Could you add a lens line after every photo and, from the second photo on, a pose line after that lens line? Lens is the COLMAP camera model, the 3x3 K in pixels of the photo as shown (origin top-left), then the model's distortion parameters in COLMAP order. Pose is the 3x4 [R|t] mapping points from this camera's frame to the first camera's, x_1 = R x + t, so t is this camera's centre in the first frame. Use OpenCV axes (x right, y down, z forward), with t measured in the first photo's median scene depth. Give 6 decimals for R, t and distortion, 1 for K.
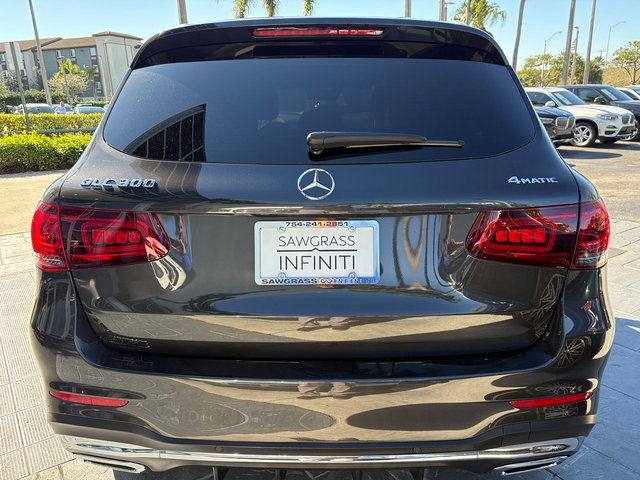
lens RADIAL K [[491.4, 0, 320.0], [0, 491.4, 258.3], [0, 0, 1]] dist [0.041208, -0.001694]
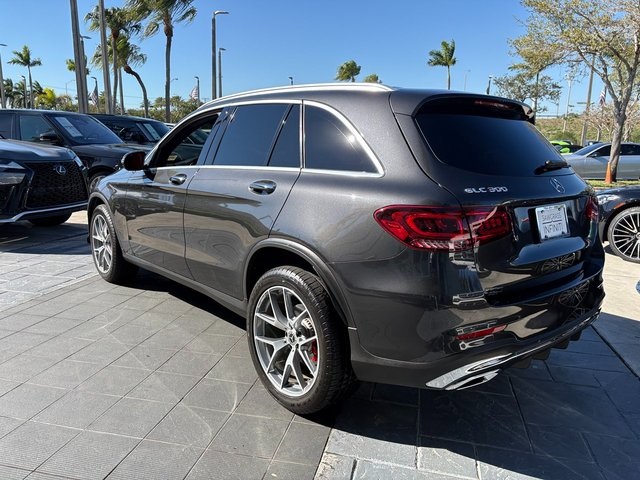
lens RADIAL K [[482.4, 0, 317.6], [0, 482.4, 237.9], [0, 0, 1]] dist [0.066012, -0.080025]
pose [[0.734222, -0.088030, 0.673178, -1.898516], [0.152650, 0.987574, -0.037349, -0.022187], [-0.661525, 0.130183, 0.738537, 0.236030]]
